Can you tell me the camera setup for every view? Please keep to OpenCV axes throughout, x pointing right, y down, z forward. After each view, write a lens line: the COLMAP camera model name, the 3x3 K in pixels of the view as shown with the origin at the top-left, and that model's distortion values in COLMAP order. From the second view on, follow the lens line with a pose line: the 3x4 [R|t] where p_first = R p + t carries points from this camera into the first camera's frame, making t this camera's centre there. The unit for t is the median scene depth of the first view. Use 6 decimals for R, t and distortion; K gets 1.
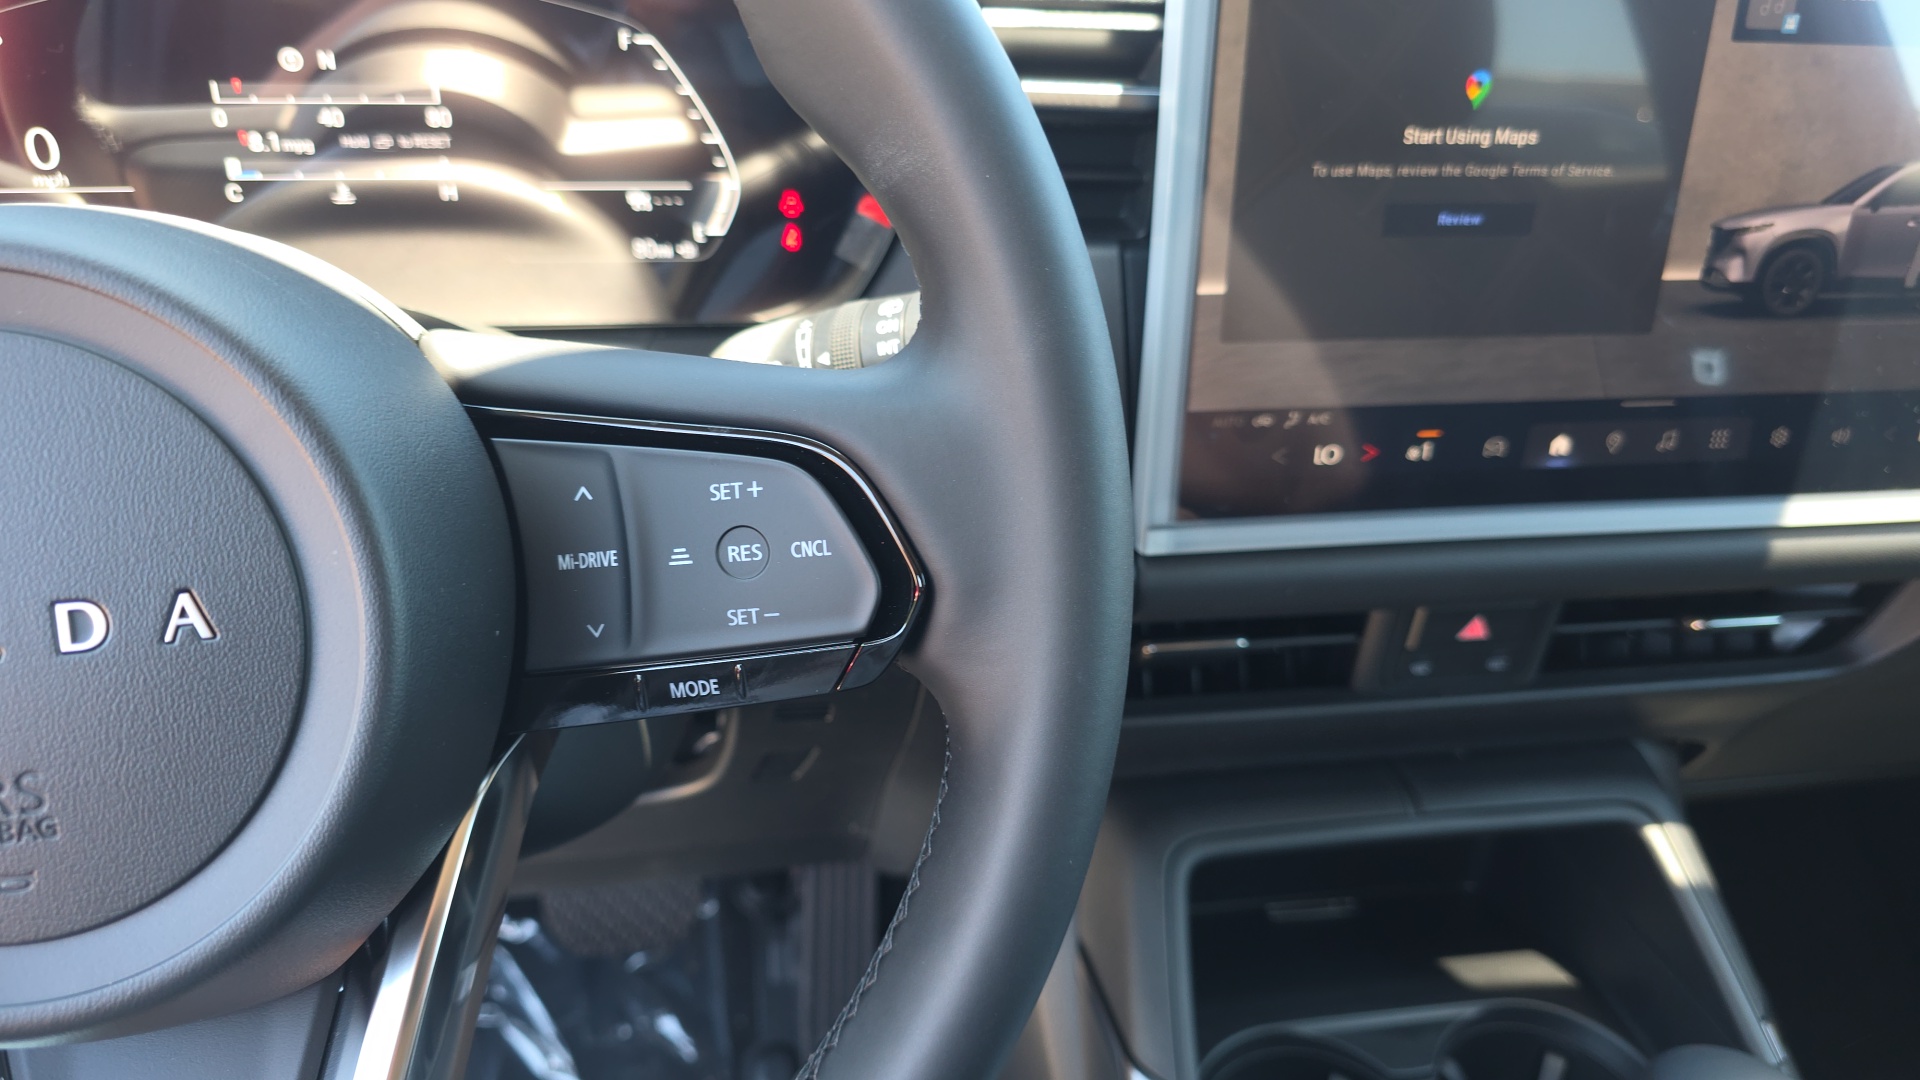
lens RADIAL K [[1349.6, 0, 938.8], [0, 1349.6, 538.0], [0, 0, 1]] dist [0.004637, -0.030469]
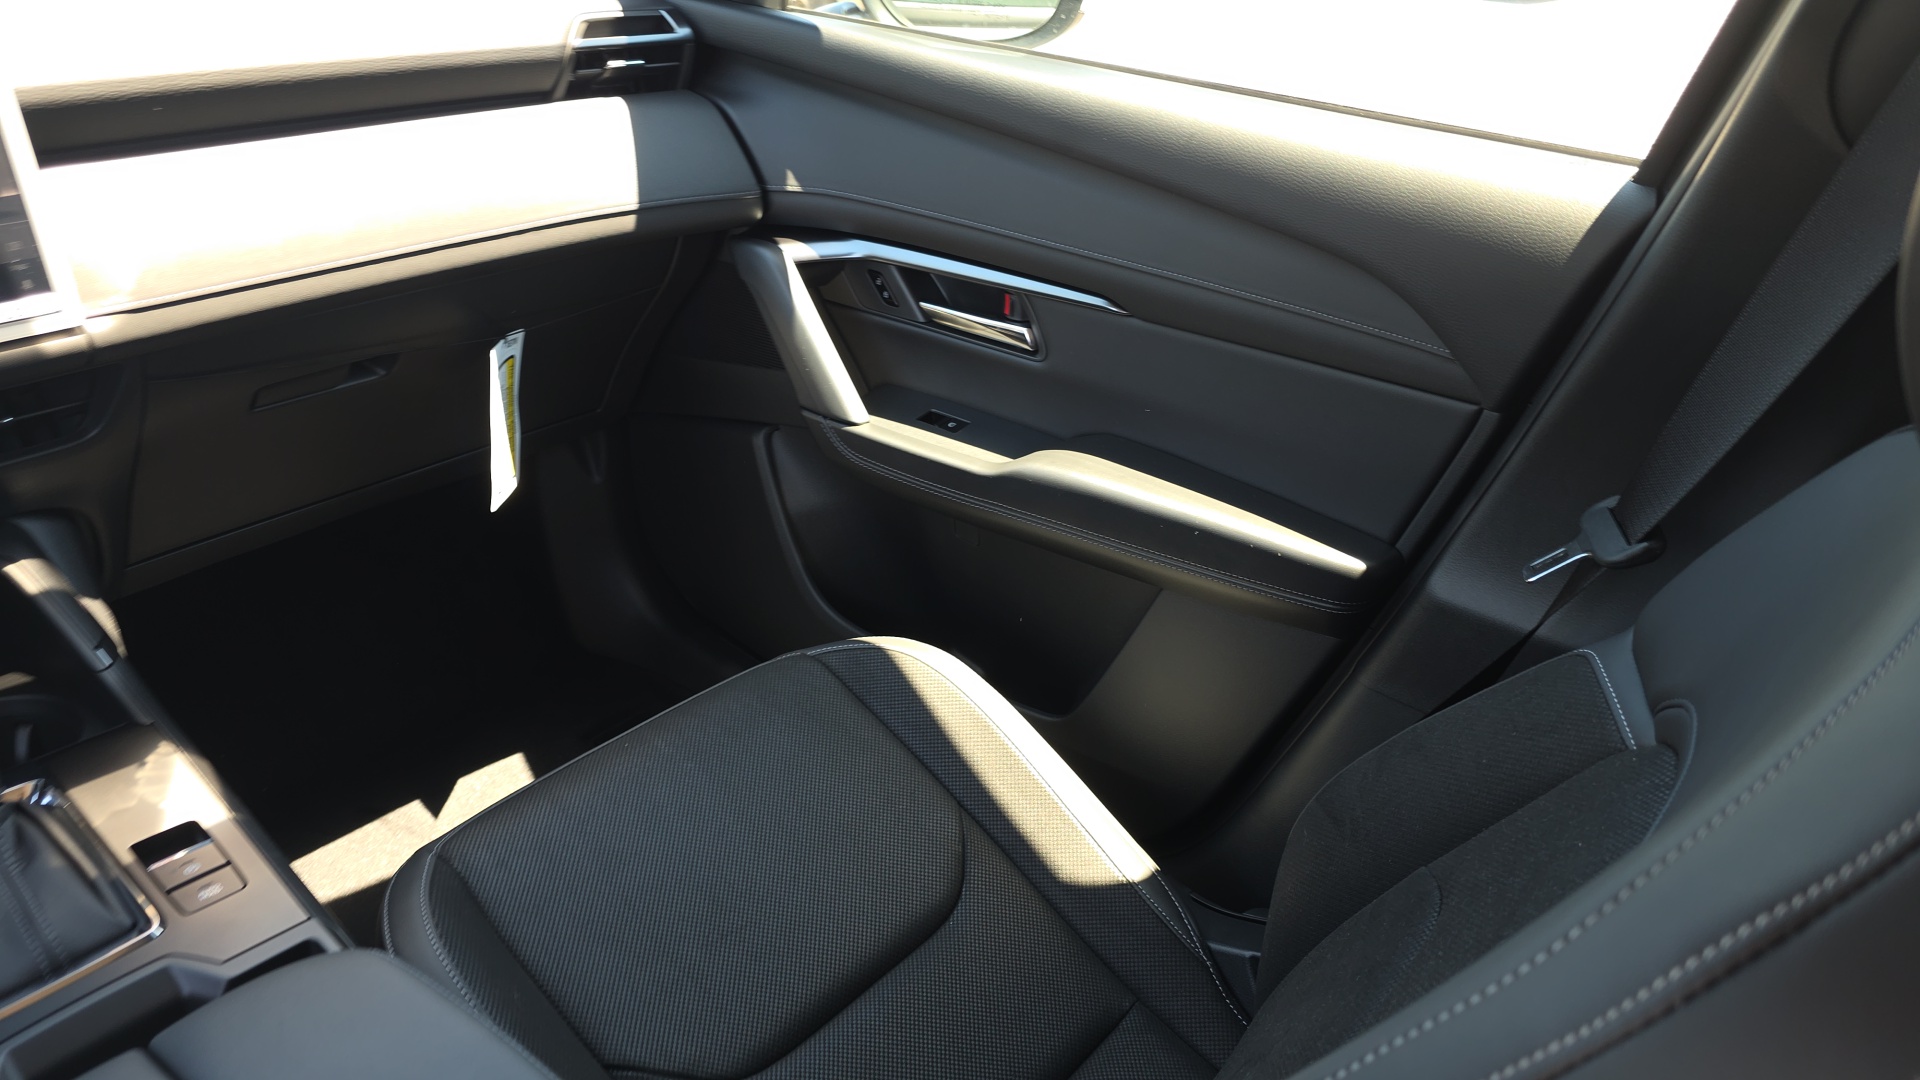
lens RADIAL K [[1294.2, 0, 959.0], [0, 1294.2, 545.4], [0, 0, 1]] dist [0.055587, -0.060773]
pose [[0.751473, -0.316312, 0.578995, 0.667372], [0.276008, 0.947816, 0.159574, 0.352456], [-0.599256, 0.039892, 0.799563, -1.288126]]
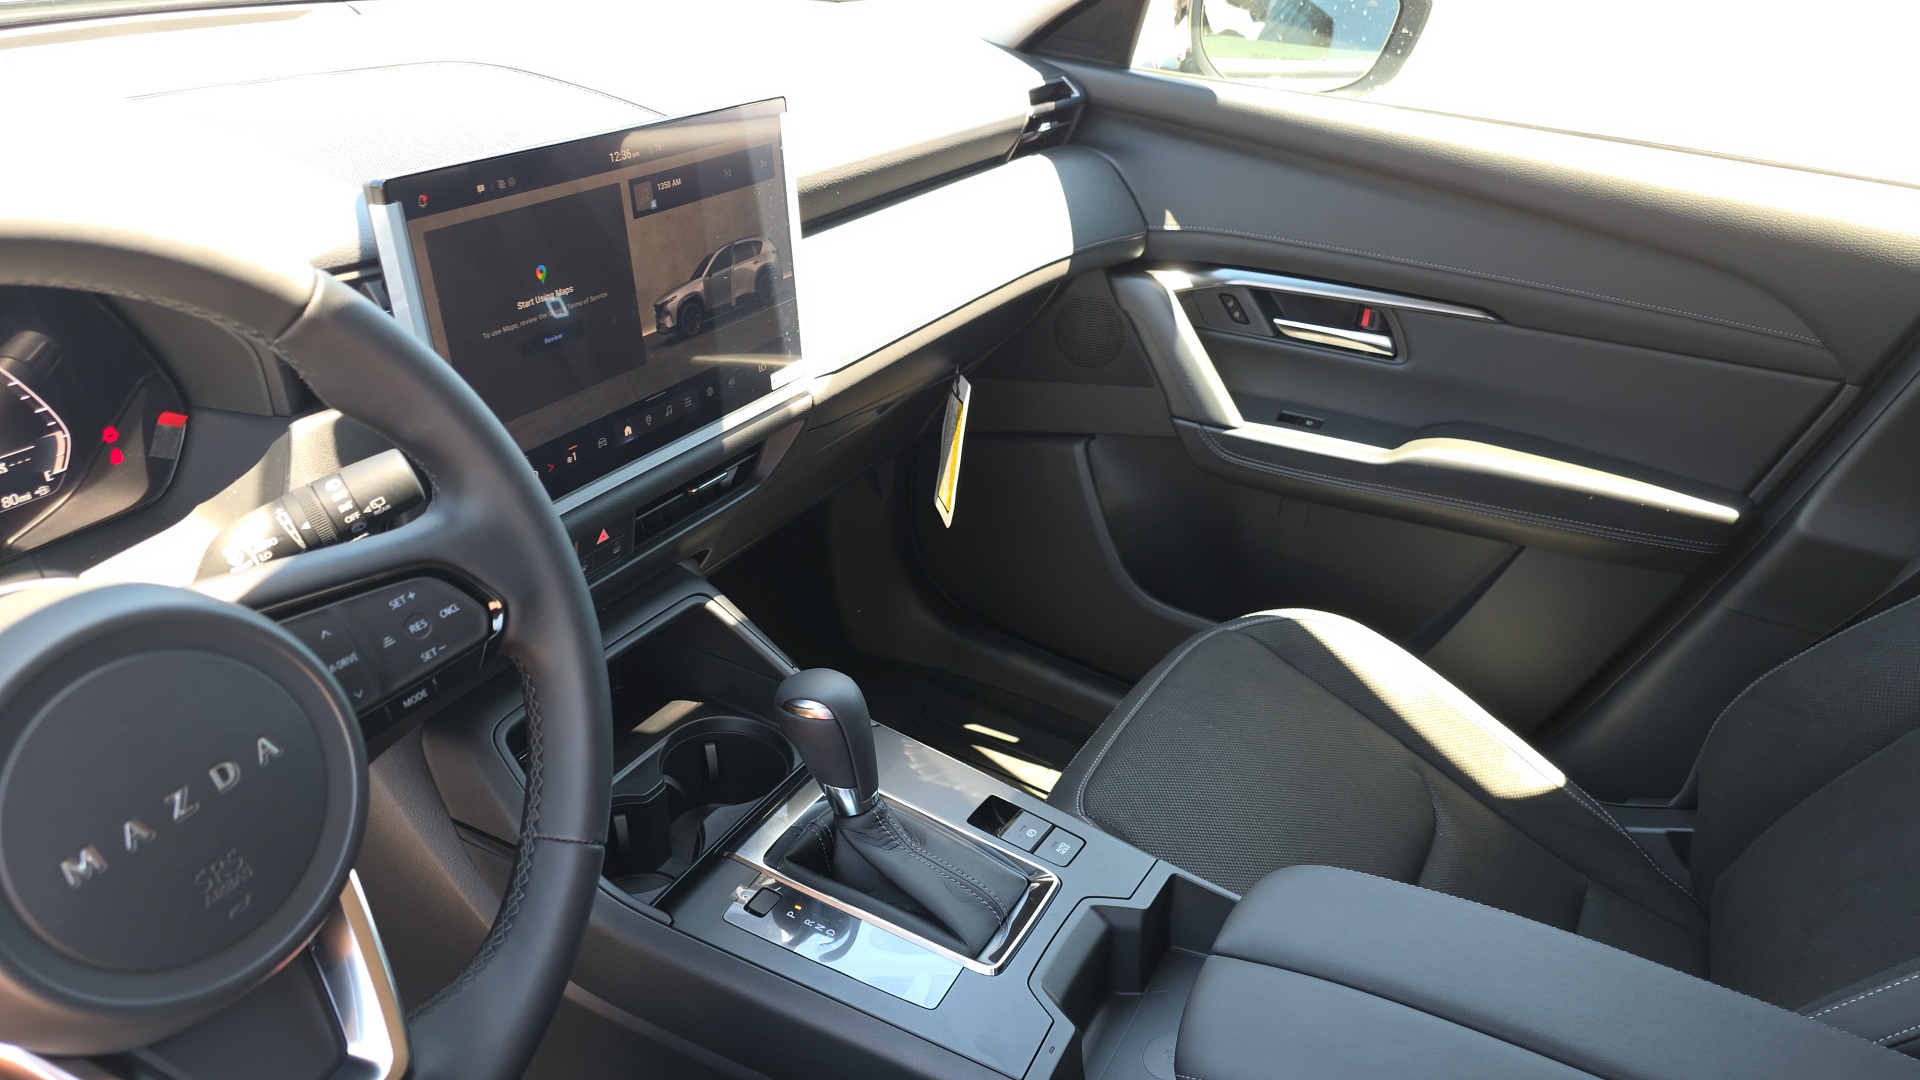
lens RADIAL K [[1309.1, 0, 960.0], [0, 1309.1, 540.0], [0, 0, 1]] dist [0.077968, -0.108375]
pose [[0.615196, -0.370165, 0.696069, -0.634910], [0.318735, 0.924323, 0.209846, -0.172618], [-0.721070, 0.092764, 0.686624, -0.640502]]
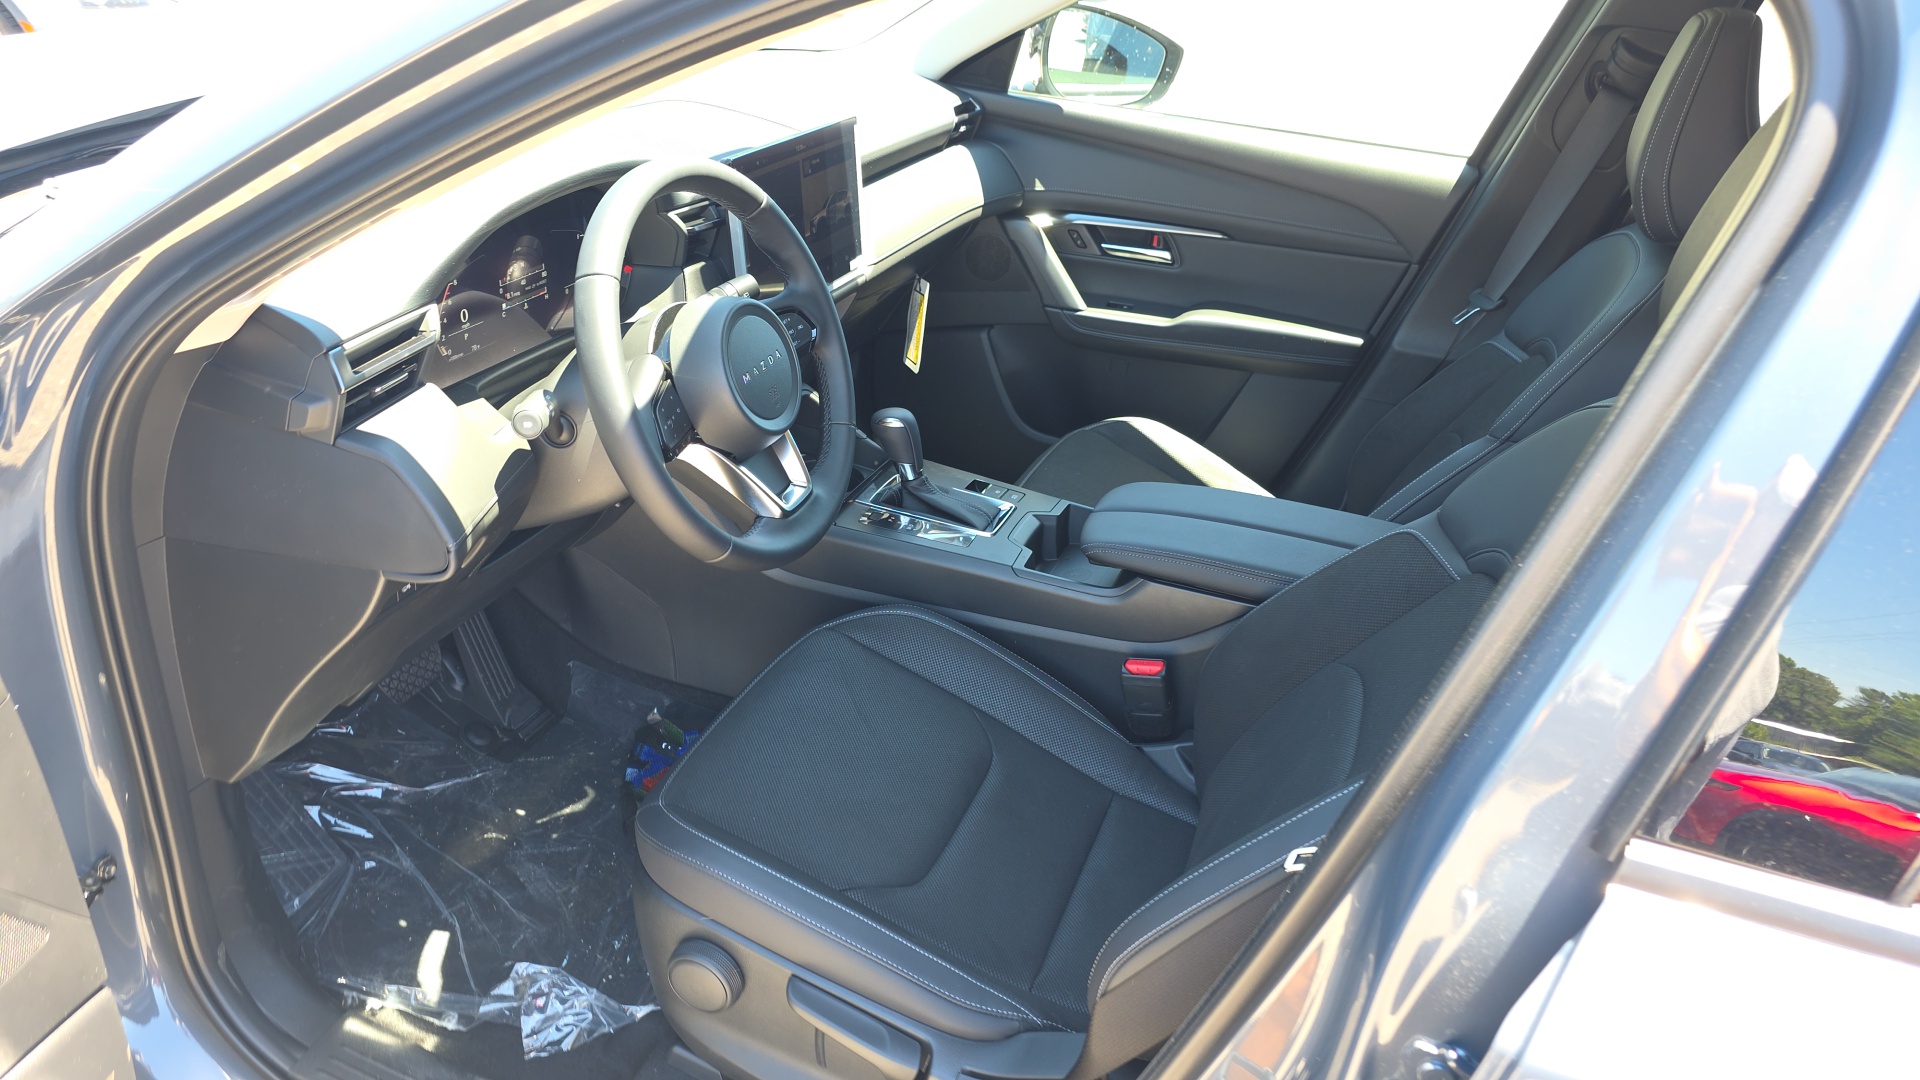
lens RADIAL K [[1294.2, 0, 959.0], [0, 1294.2, 545.4], [0, 0, 1]] dist [0.055587, -0.060773]
pose [[0.503702, -0.408406, 0.761242, -2.589448], [0.339862, 0.903817, 0.260016, -0.210774], [-0.794216, 0.127746, 0.594056, -1.575554]]
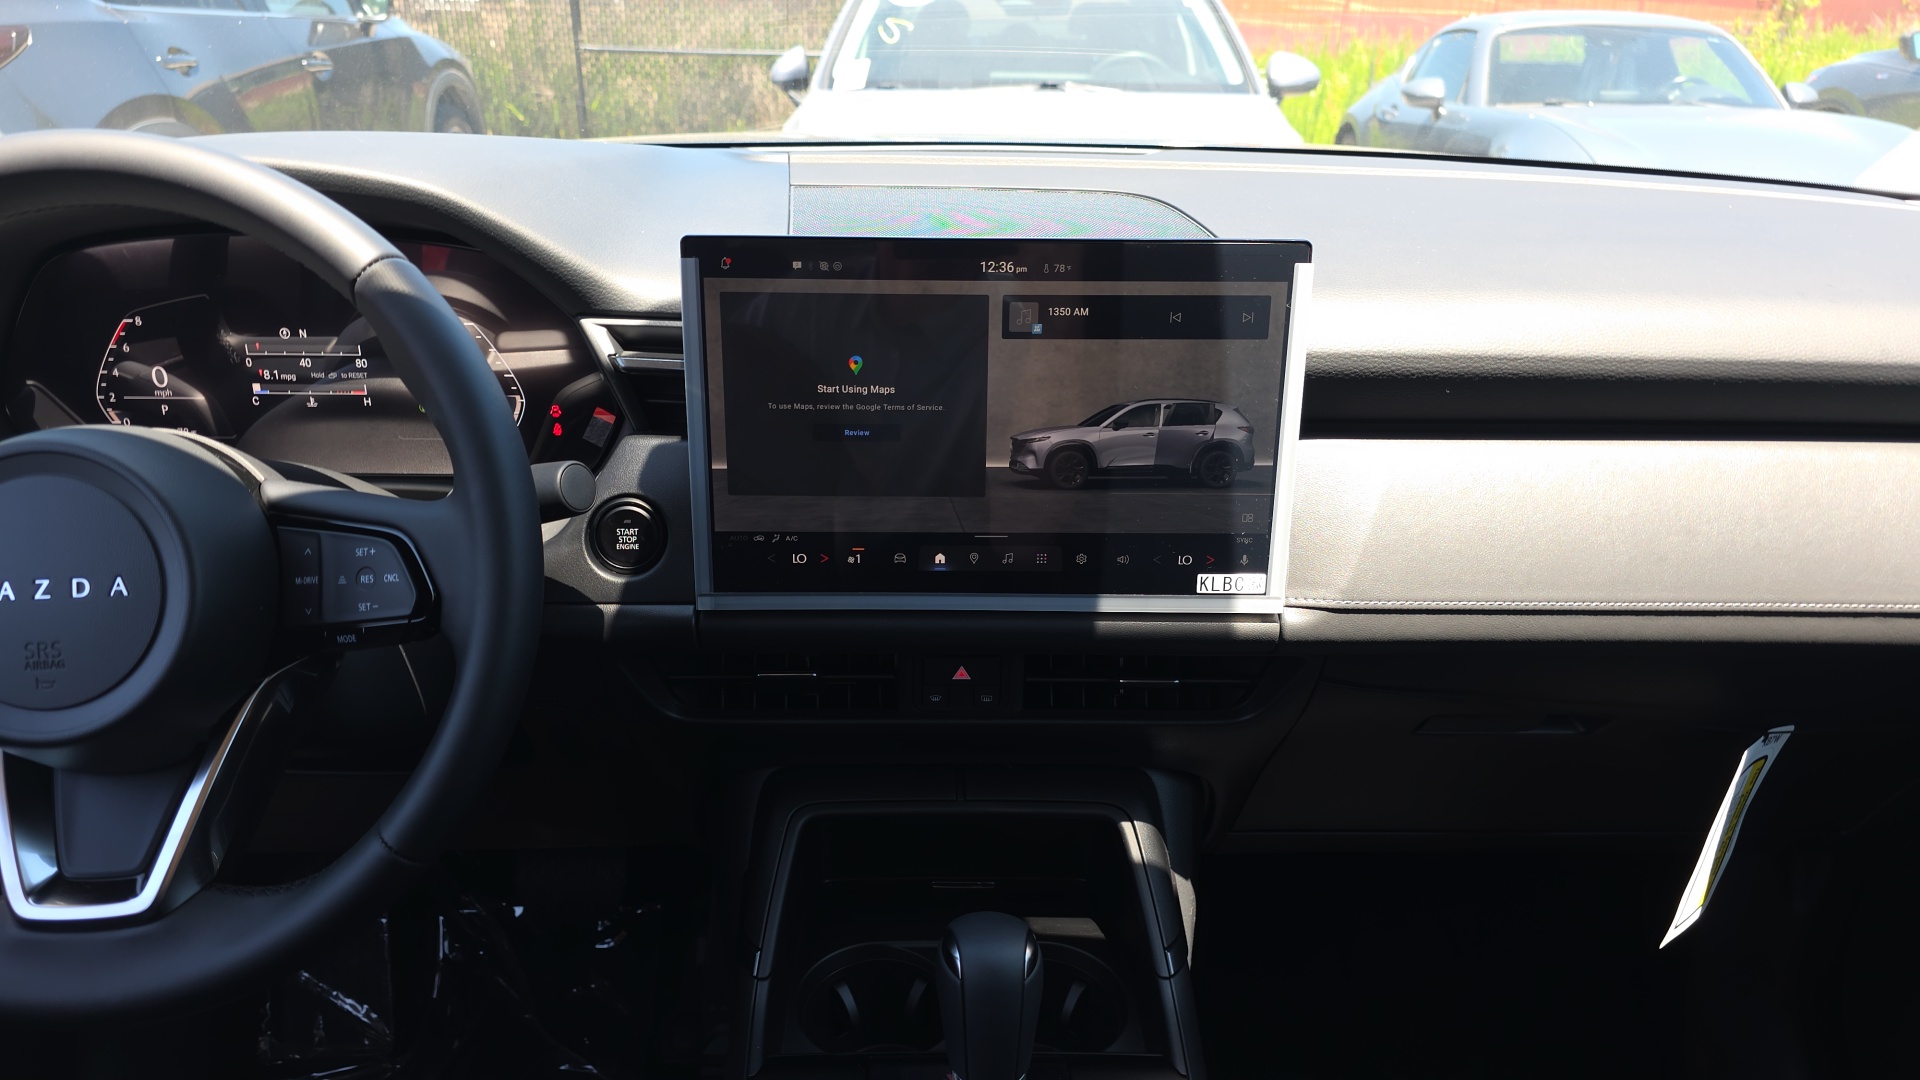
lens RADIAL K [[1309.2, 0, 954.1], [0, 1309.2, 557.2], [0, 0, 1]] dist [0.072105, -0.095986]
pose [[0.989359, 0.034166, -0.141426, 0.741218], [-0.046779, 0.995123, -0.086847, 0.078720], [0.137769, 0.092539, 0.986132, -0.696705]]
